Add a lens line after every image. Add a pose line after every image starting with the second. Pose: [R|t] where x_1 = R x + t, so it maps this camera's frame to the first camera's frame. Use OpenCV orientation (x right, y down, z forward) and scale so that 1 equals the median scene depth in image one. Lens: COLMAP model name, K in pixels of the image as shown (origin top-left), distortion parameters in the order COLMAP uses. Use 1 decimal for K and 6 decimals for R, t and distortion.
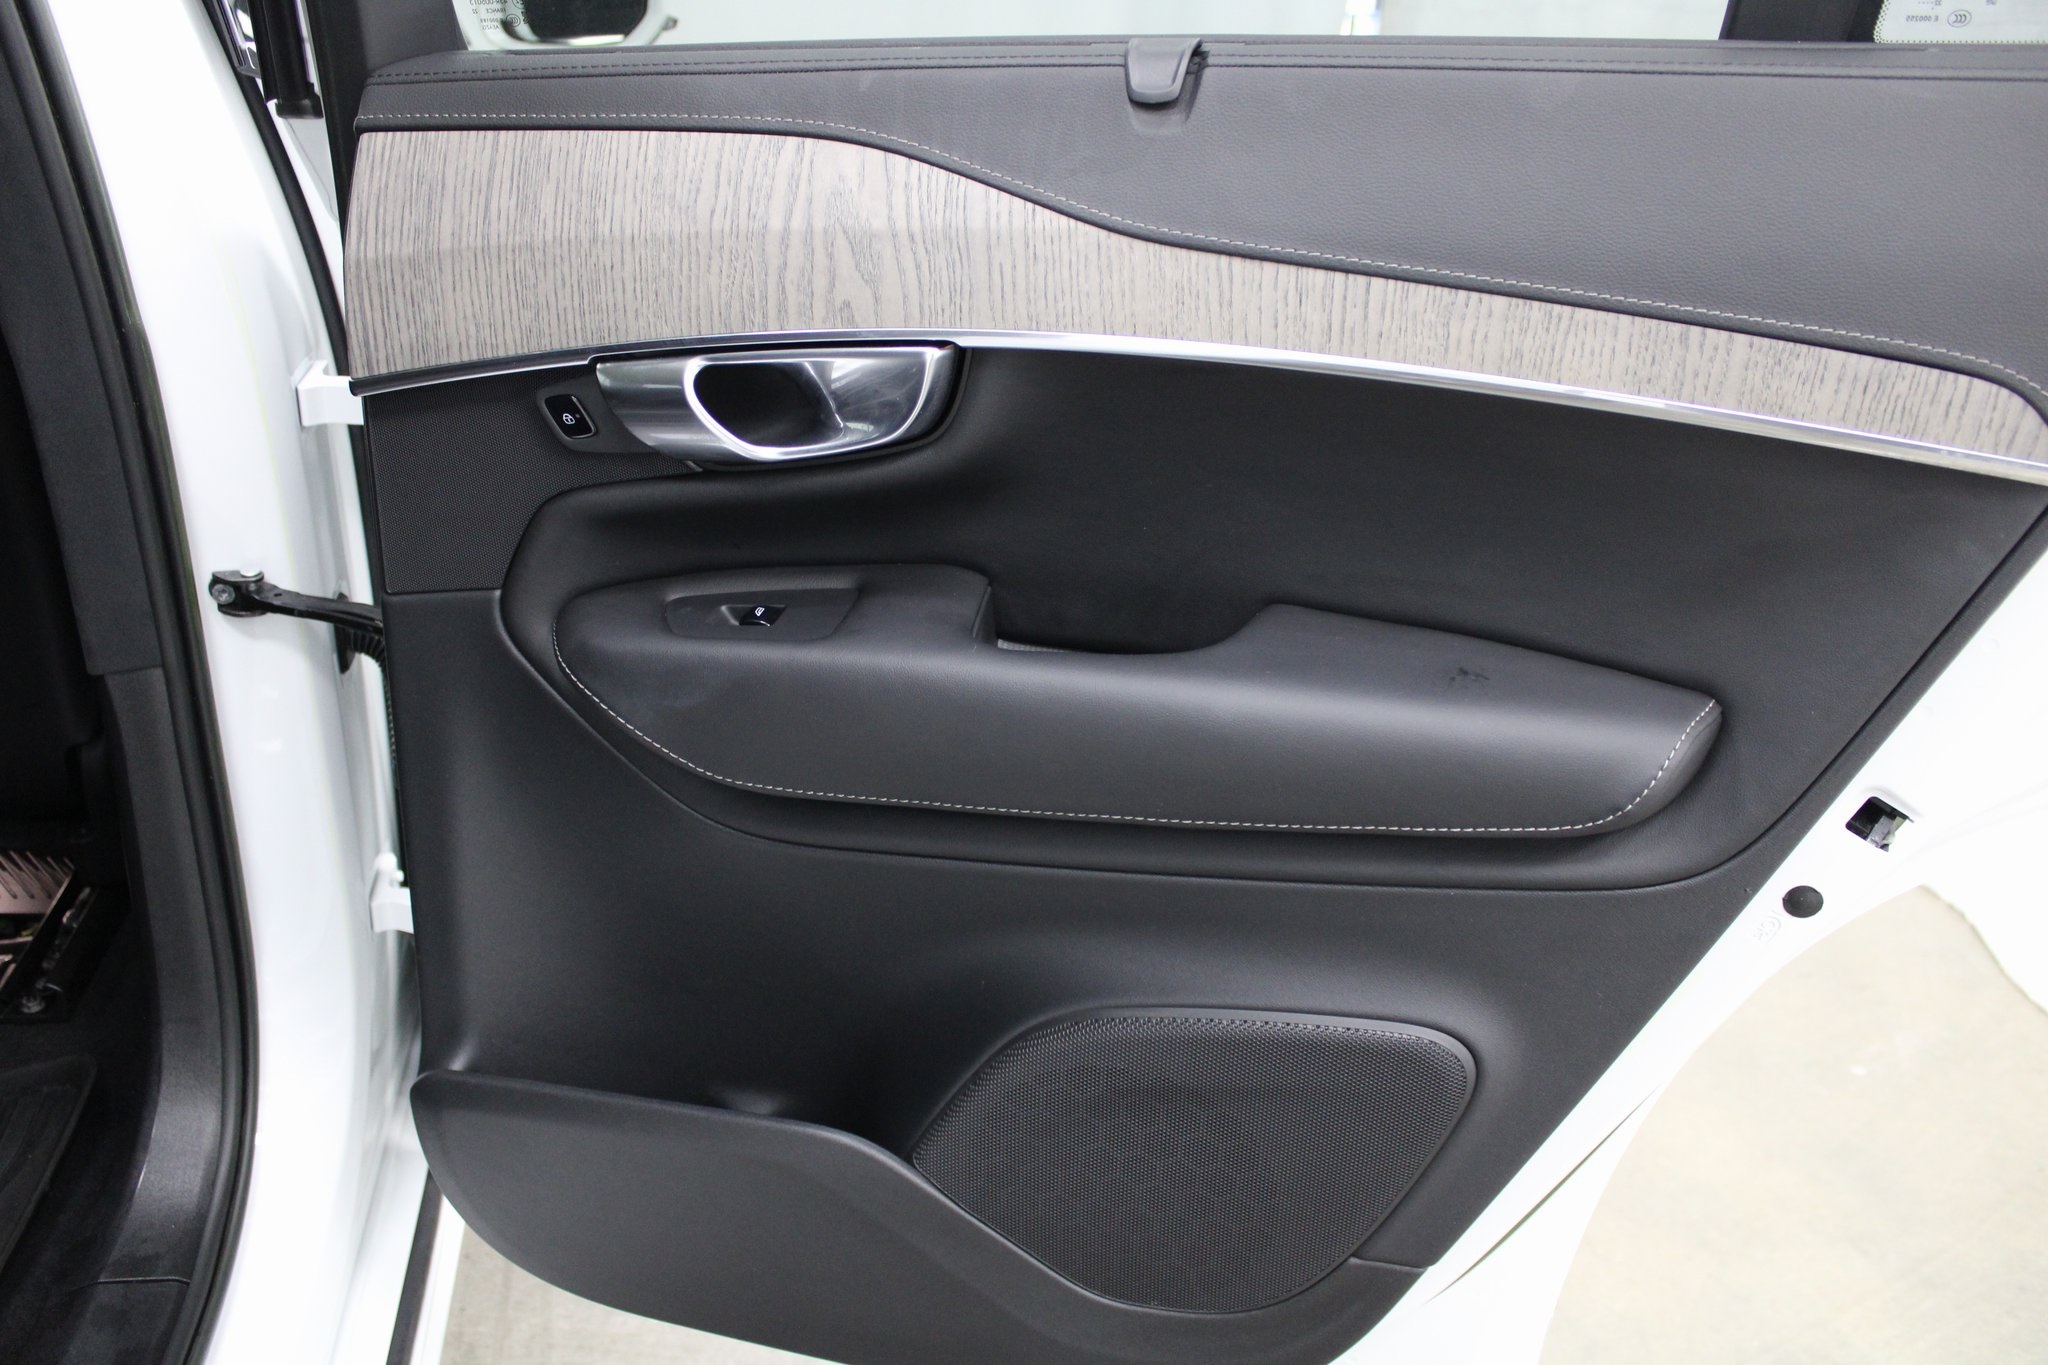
lens RADIAL K [[1683.0, 0, 1041.2], [0, 1683.0, 700.4], [0, 0, 1]] dist [-0.159185, 0.115827]
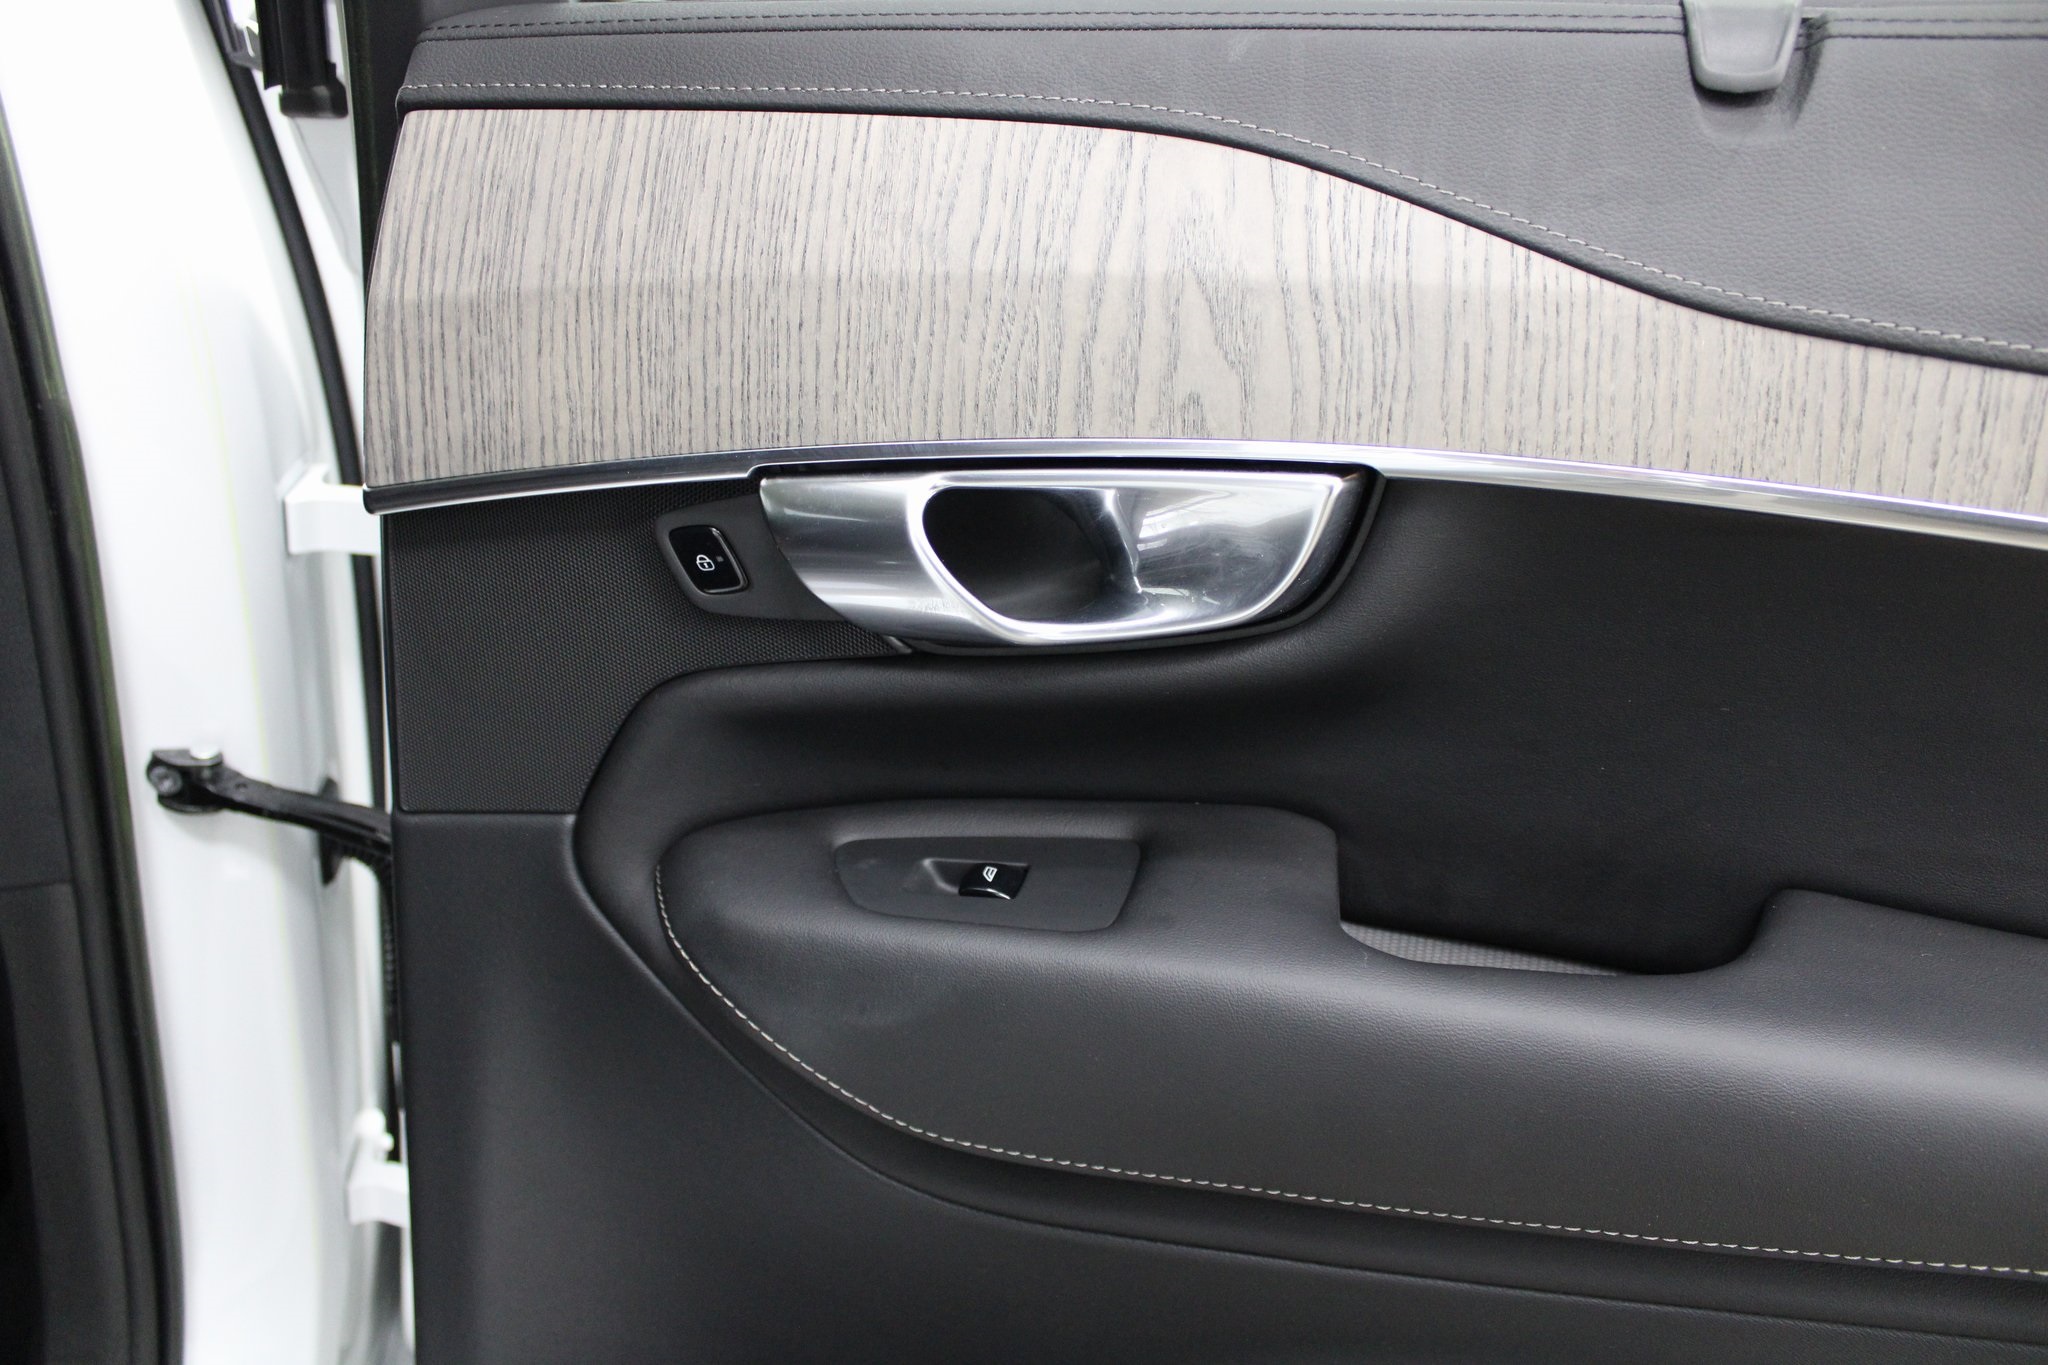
lens RADIAL K [[1683.0, 0, 1036.8], [0, 1683.0, 714.1], [0, 0, 1]] dist [-0.159185, 0.115827]
pose [[0.999414, 0.033286, 0.008029, -0.161778], [-0.032561, 0.996433, -0.077848, -0.066310], [-0.010592, 0.077541, 0.996933, 0.362347]]
